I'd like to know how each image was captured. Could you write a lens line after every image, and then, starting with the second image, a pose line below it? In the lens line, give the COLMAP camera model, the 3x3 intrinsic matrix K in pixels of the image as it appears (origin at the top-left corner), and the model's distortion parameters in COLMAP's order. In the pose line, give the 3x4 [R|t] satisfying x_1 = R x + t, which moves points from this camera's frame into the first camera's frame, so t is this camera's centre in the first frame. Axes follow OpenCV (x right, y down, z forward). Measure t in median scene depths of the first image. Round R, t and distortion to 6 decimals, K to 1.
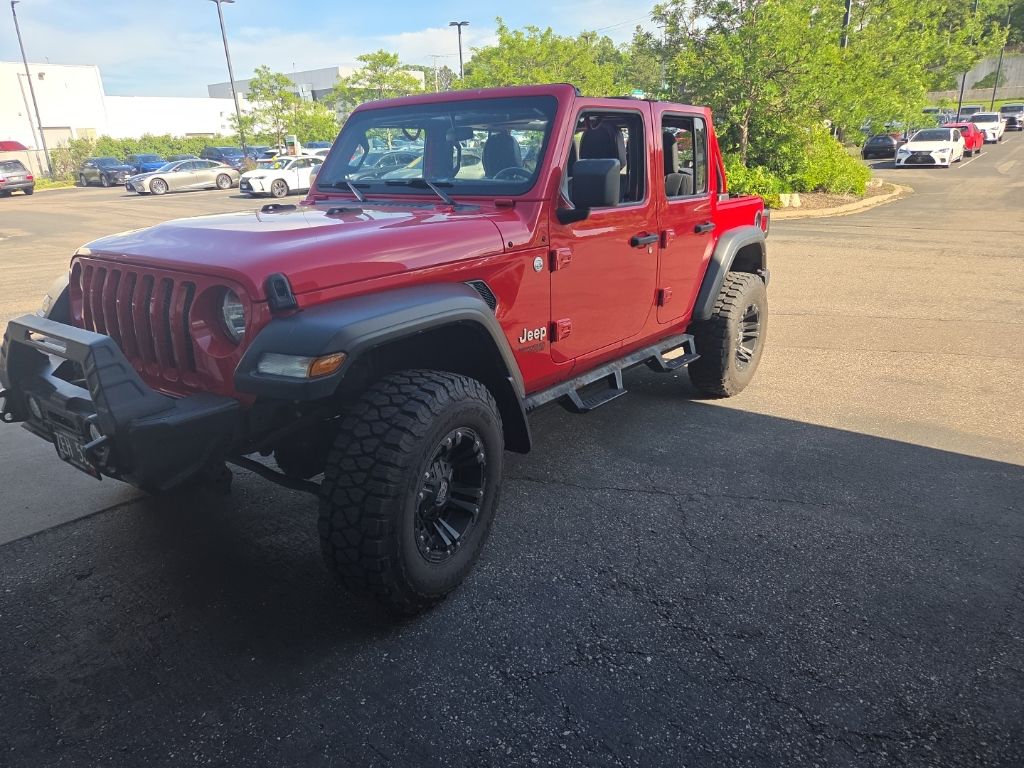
lens RADIAL K [[683.2, 0, 504.5], [0, 683.2, 381.8], [0, 0, 1]] dist [0.068164, -0.051488]
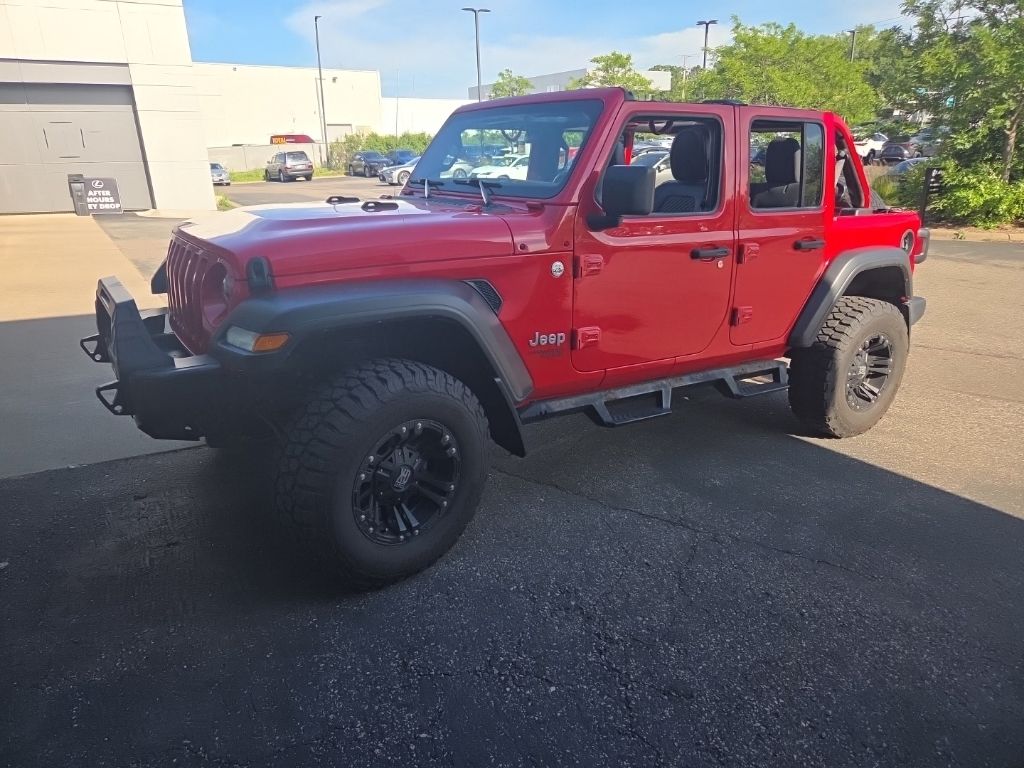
lens RADIAL K [[683.2, 0, 502.0], [0, 683.2, 364.0], [0, 0, 1]] dist [0.068164, -0.051488]
pose [[0.944515, 0.122523, -0.304761, 0.195206], [-0.129308, 0.991602, -0.002097, -0.015880], [0.301945, 0.041389, 0.952427, 0.028404]]
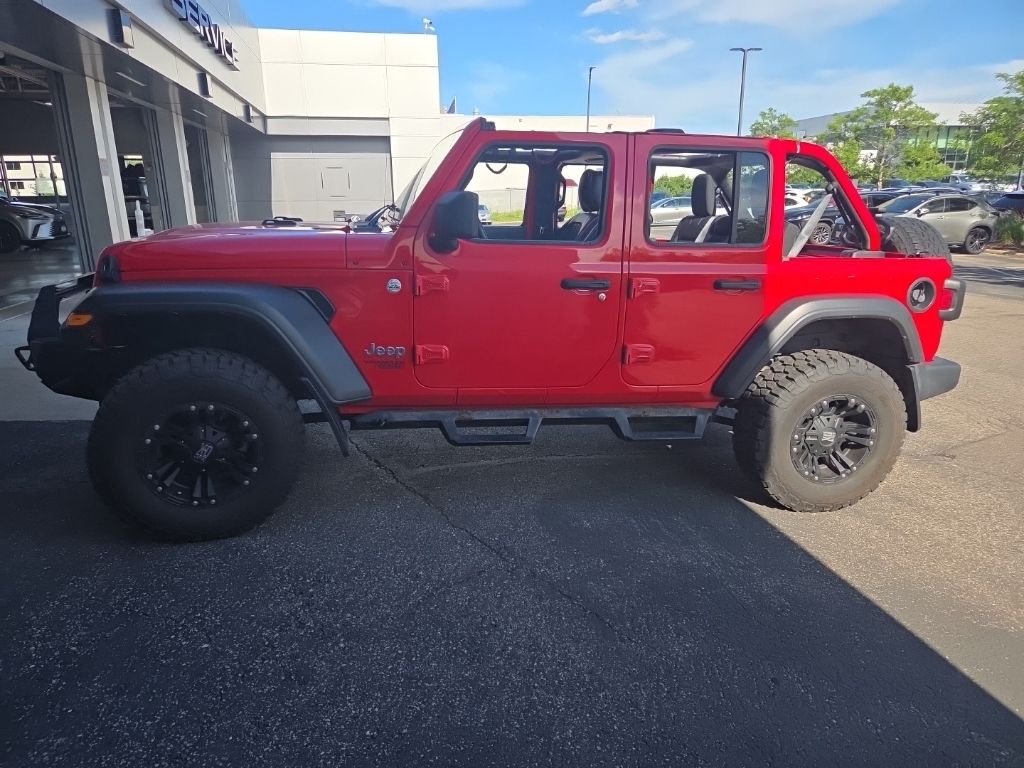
lens RADIAL K [[683.2, 0, 501.1], [0, 683.2, 376.1], [0, 0, 1]] dist [0.068164, -0.051488]
pose [[0.751885, 0.202928, -0.627287, 0.583287], [-0.240349, 0.970343, 0.025817, -0.070538], [0.613923, 0.131356, 0.778360, 0.202559]]
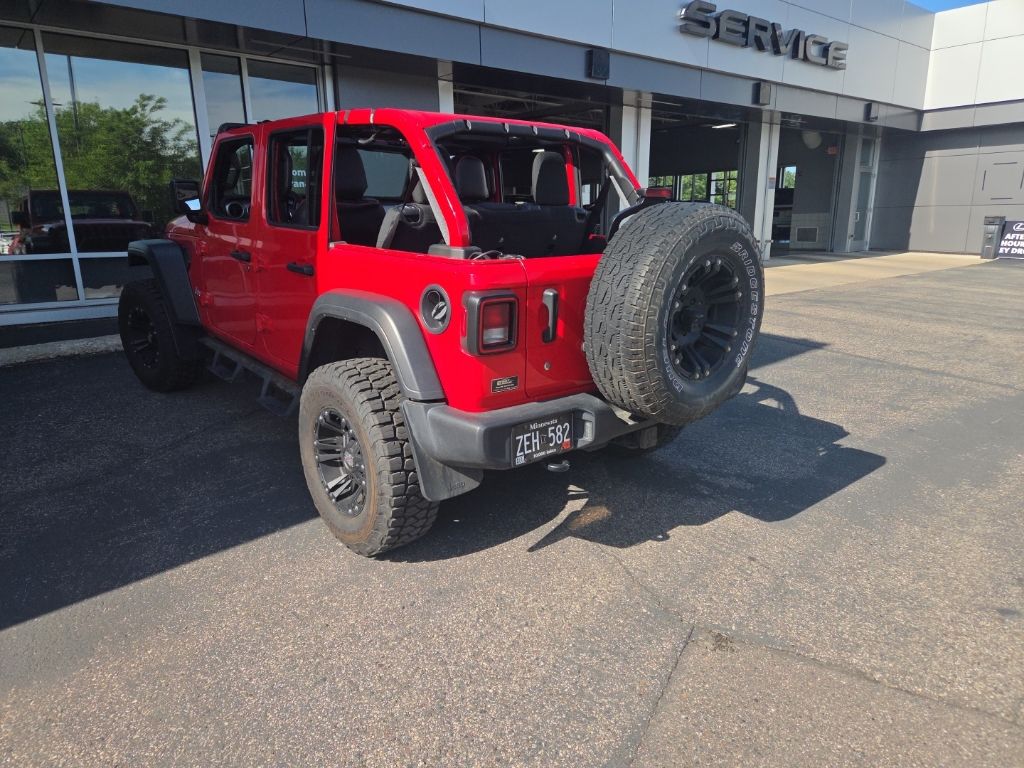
lens RADIAL K [[683.2, 0, 499.2], [0, 683.2, 382.1], [0, 0, 1]] dist [0.068164, -0.051488]
pose [[-0.206390, 0.272719, -0.939695, 0.967779], [-0.302067, 0.895704, 0.326297, -0.412208], [0.930676, 0.351196, -0.102485, 1.274754]]
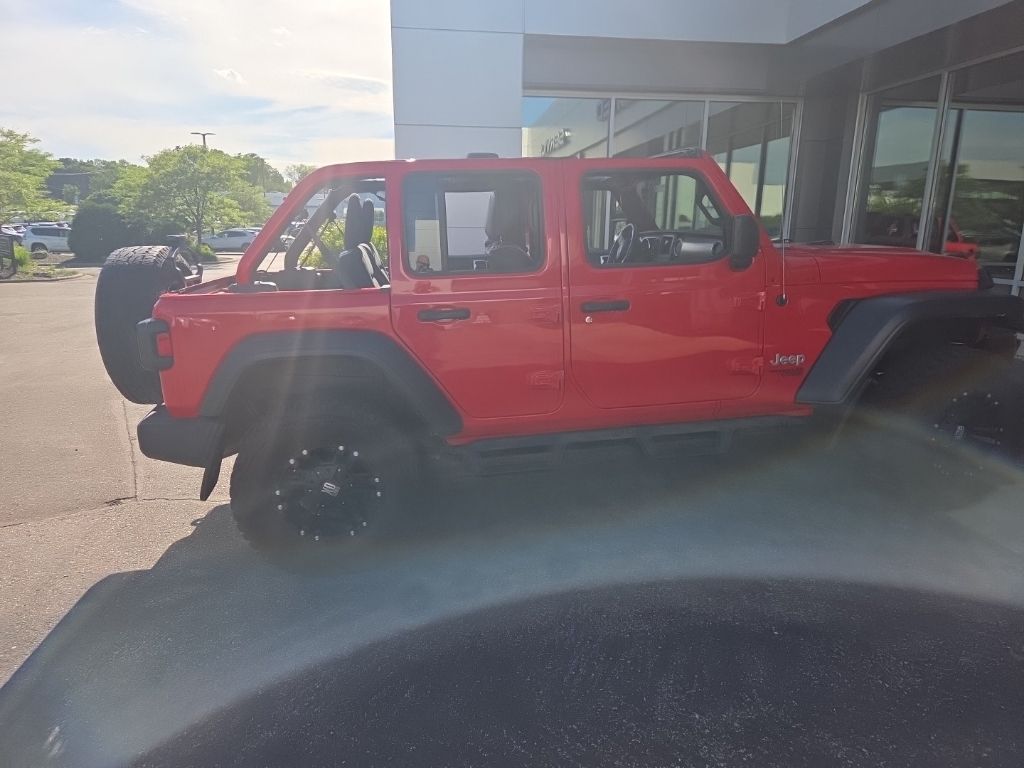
lens RADIAL K [[681.1, 0, 515.0], [0, 681.1, 375.2], [0, 0, 1]] dist [0.066361, -0.051419]
pose [[-0.717179, -0.113522, 0.687581, -0.592446], [0.251200, 0.878204, 0.407008, -0.498696], [-0.650041, 0.464618, -0.601313, 1.598657]]
